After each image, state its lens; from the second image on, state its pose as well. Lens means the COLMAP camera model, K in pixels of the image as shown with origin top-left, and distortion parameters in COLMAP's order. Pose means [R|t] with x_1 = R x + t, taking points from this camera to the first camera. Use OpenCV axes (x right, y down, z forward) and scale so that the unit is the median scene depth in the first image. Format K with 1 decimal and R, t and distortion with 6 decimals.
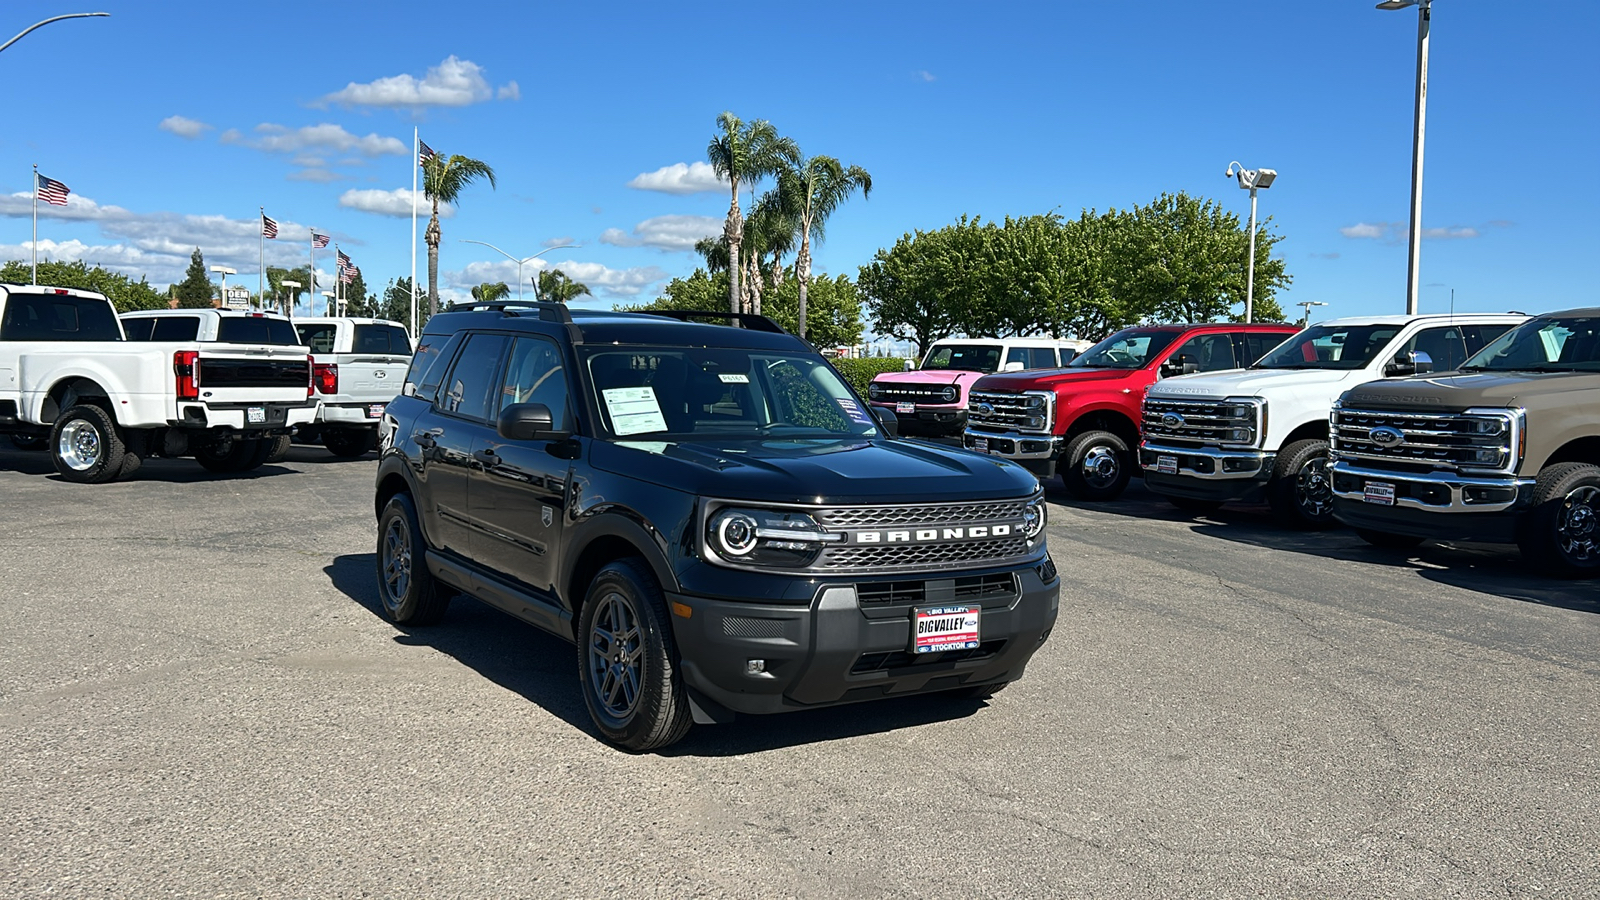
lens RADIAL K [[1379.2, 0, 810.4], [0, 1379.2, 453.2], [0, 0, 1]] dist [0.083204, -0.126310]
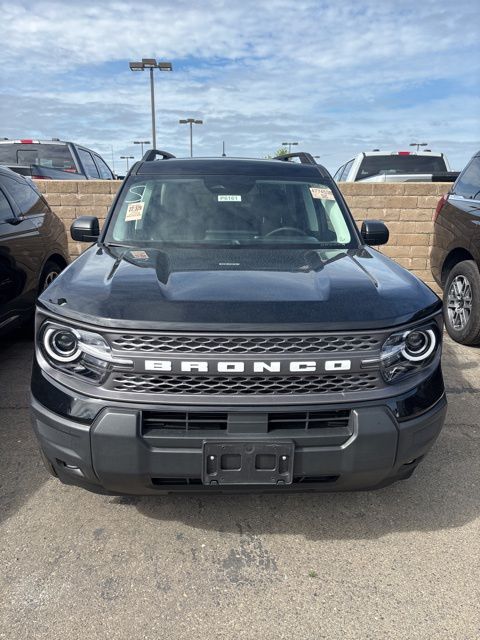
lens RADIAL K [[489.4, 0, 235.0], [0, 489.4, 323.3], [0, 0, 1]] dist [0.031586, -0.019505]
pose [[0.851684, 0.119309, -0.510294, 0.243942], [-0.020824, 0.980675, 0.194532, -0.033734], [0.523642, -0.155054, 0.837710, 0.699437]]
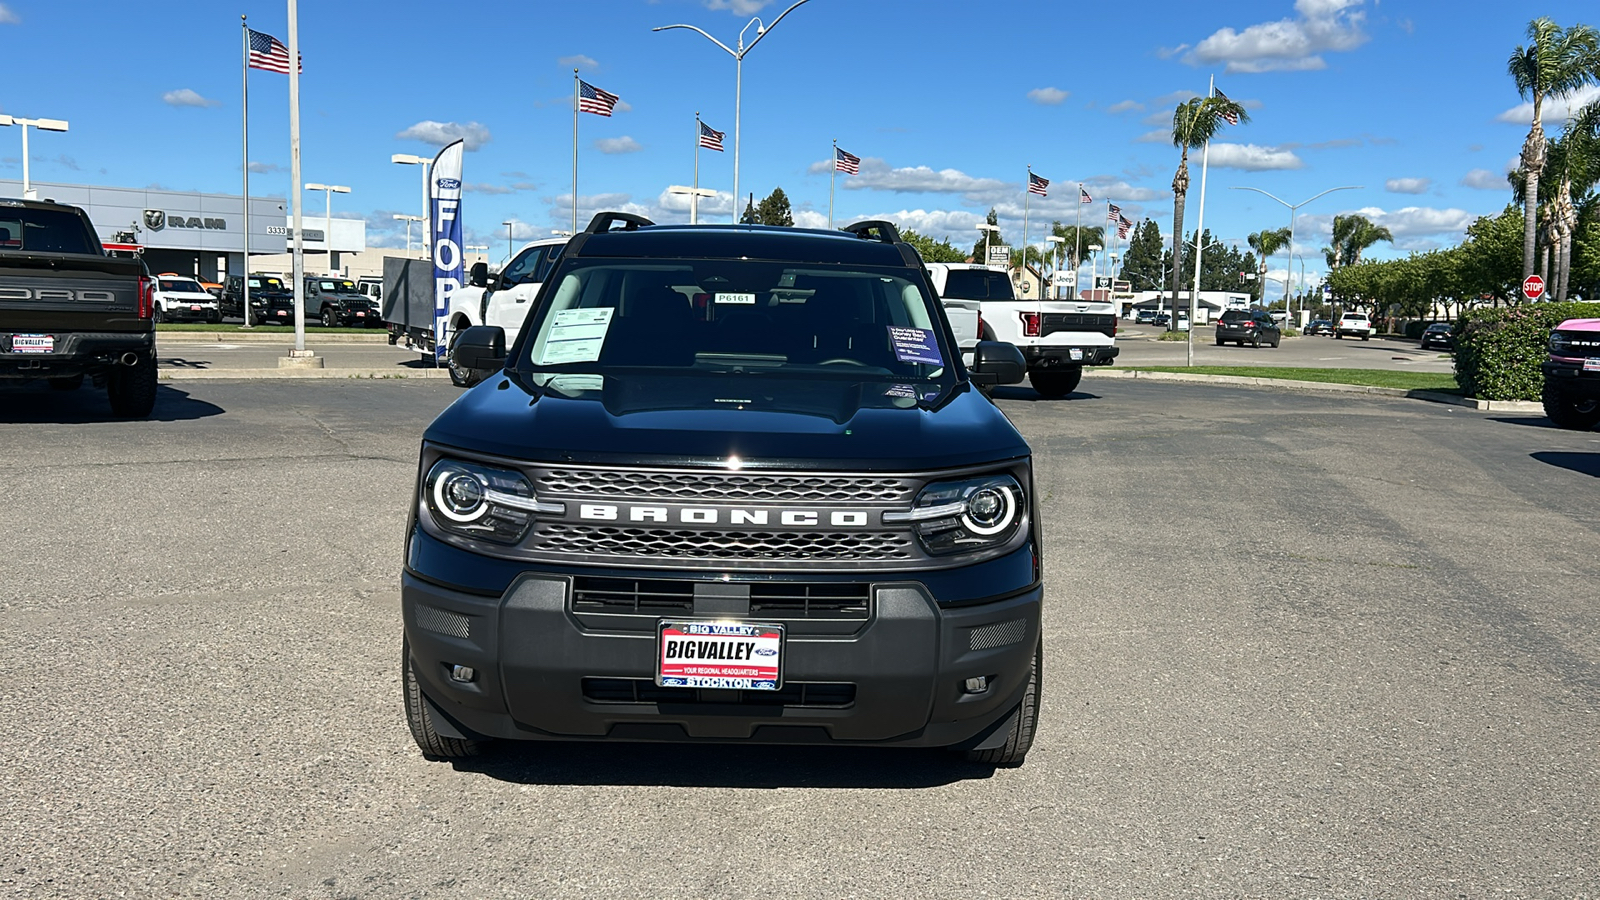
lens RADIAL K [[1379.2, 0, 798.1], [0, 1379.2, 453.7], [0, 0, 1]] dist [0.083204, -0.126310]
pose [[0.839299, 0.055666, -0.540813, 0.473912], [-0.038039, 0.998319, 0.043723, -0.002954], [0.542338, -0.016125, 0.840006, 0.437286]]
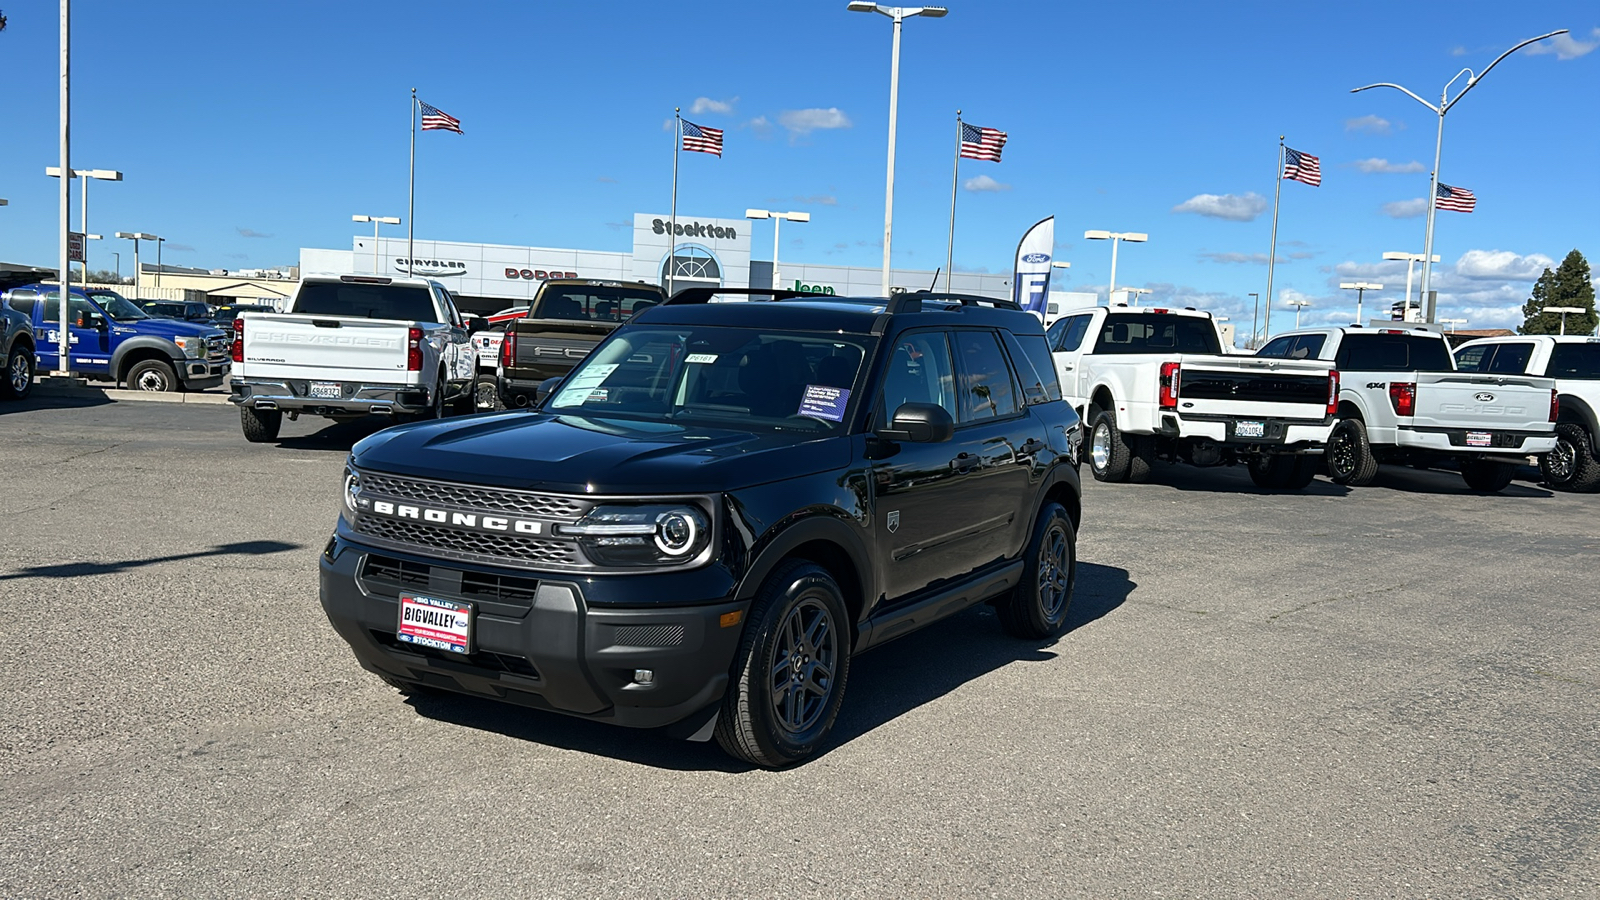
lens RADIAL K [[1379.2, 0, 816.2], [0, 1379.2, 477.4], [0, 0, 1]] dist [0.083204, -0.126310]
pose [[0.450554, 0.079386, -0.889212, 0.963682], [-0.088209, 0.995123, 0.044147, -0.026707], [0.888381, 0.058546, 0.455359, 0.776238]]
